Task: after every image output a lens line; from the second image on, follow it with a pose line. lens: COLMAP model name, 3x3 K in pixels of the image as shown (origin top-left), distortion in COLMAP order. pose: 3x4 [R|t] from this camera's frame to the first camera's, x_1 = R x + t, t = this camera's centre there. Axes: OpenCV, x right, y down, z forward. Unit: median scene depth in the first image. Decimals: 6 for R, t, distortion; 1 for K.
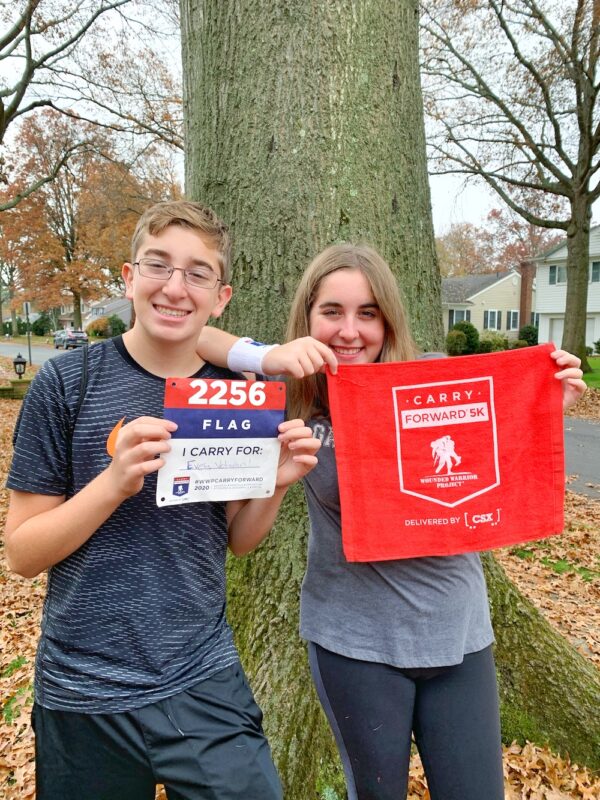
lens RADIAL K [[609.1, 0, 300.0], [0, 609.1, 400.0], [0, 0, 1]] dist [0.008032, -0.006751]
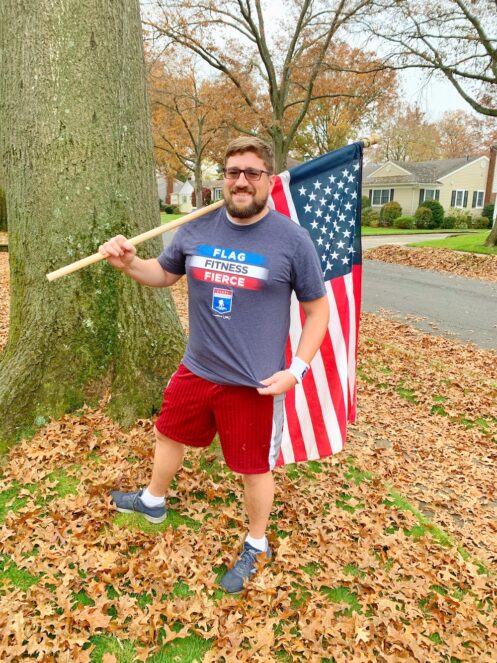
lens RADIAL K [[504.8, 0, 248.5], [0, 504.8, 331.5], [0, 0, 1]] dist [0.008032, -0.006751]
pose [[0.990911, 0.045187, -0.126703, 0.829638], [-0.028652, 0.991178, 0.129406, 0.099186], [0.131432, -0.124599, 0.983464, -0.484852]]
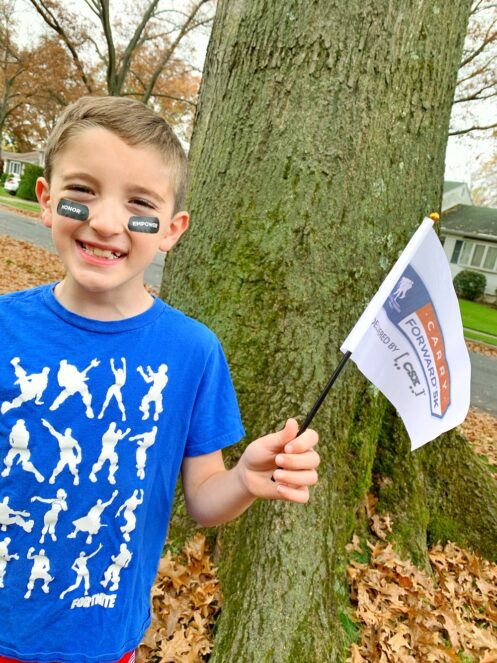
lens RADIAL K [[502.1, 0, 248.5], [0, 502.1, 331.5], [0, 0, 1]] dist [-0.002086, -0.011338]
pose [[0.944893, 0.152368, 0.289760, -0.349230], [-0.182778, 0.979829, 0.080795, 0.158023], [-0.271605, -0.129304, 0.953683, 0.238232]]
